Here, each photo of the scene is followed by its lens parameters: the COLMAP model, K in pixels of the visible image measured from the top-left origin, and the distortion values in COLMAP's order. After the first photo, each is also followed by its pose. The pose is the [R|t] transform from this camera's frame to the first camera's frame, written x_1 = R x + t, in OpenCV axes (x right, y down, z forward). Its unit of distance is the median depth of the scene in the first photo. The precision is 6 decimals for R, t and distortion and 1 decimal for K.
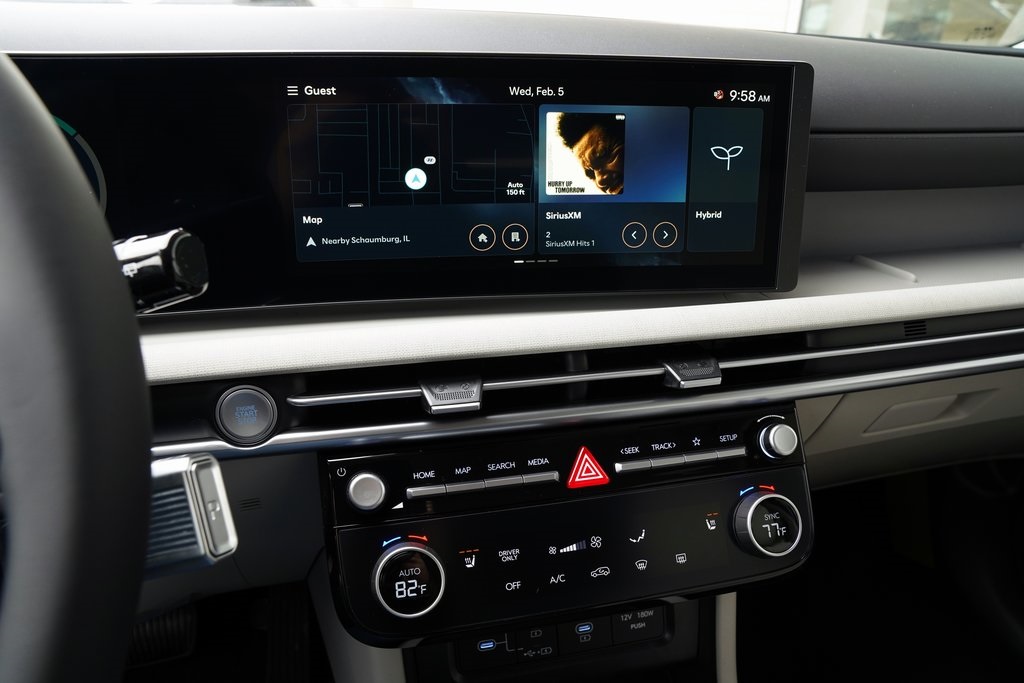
lens RADIAL K [[708.8, 0, 508.7], [0, 708.8, 344.0], [0, 0, 1]] dist [-0.128306, 0.083445]
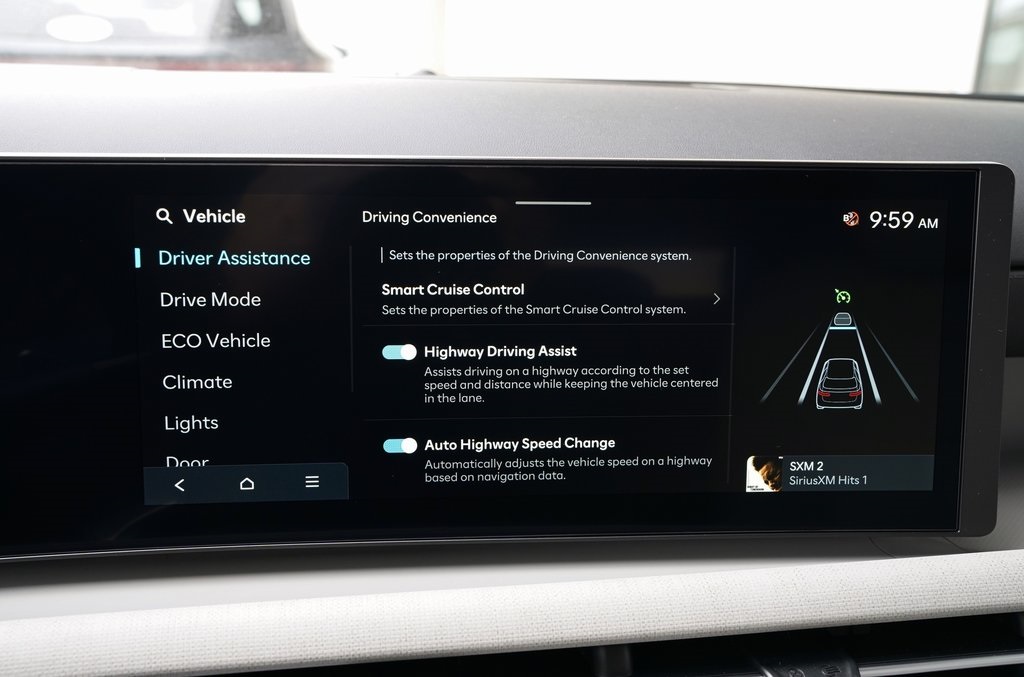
lens RADIAL K [[969.6, 0, 504.7], [0, 969.6, 333.7], [0, 0, 1]] dist [0.010096, 0.000000]
pose [[0.997467, 0.016105, -0.069288, 0.056443], [-0.026772, 0.987409, -0.155906, -0.115489], [0.065904, 0.157366, 0.985339, 0.139215]]
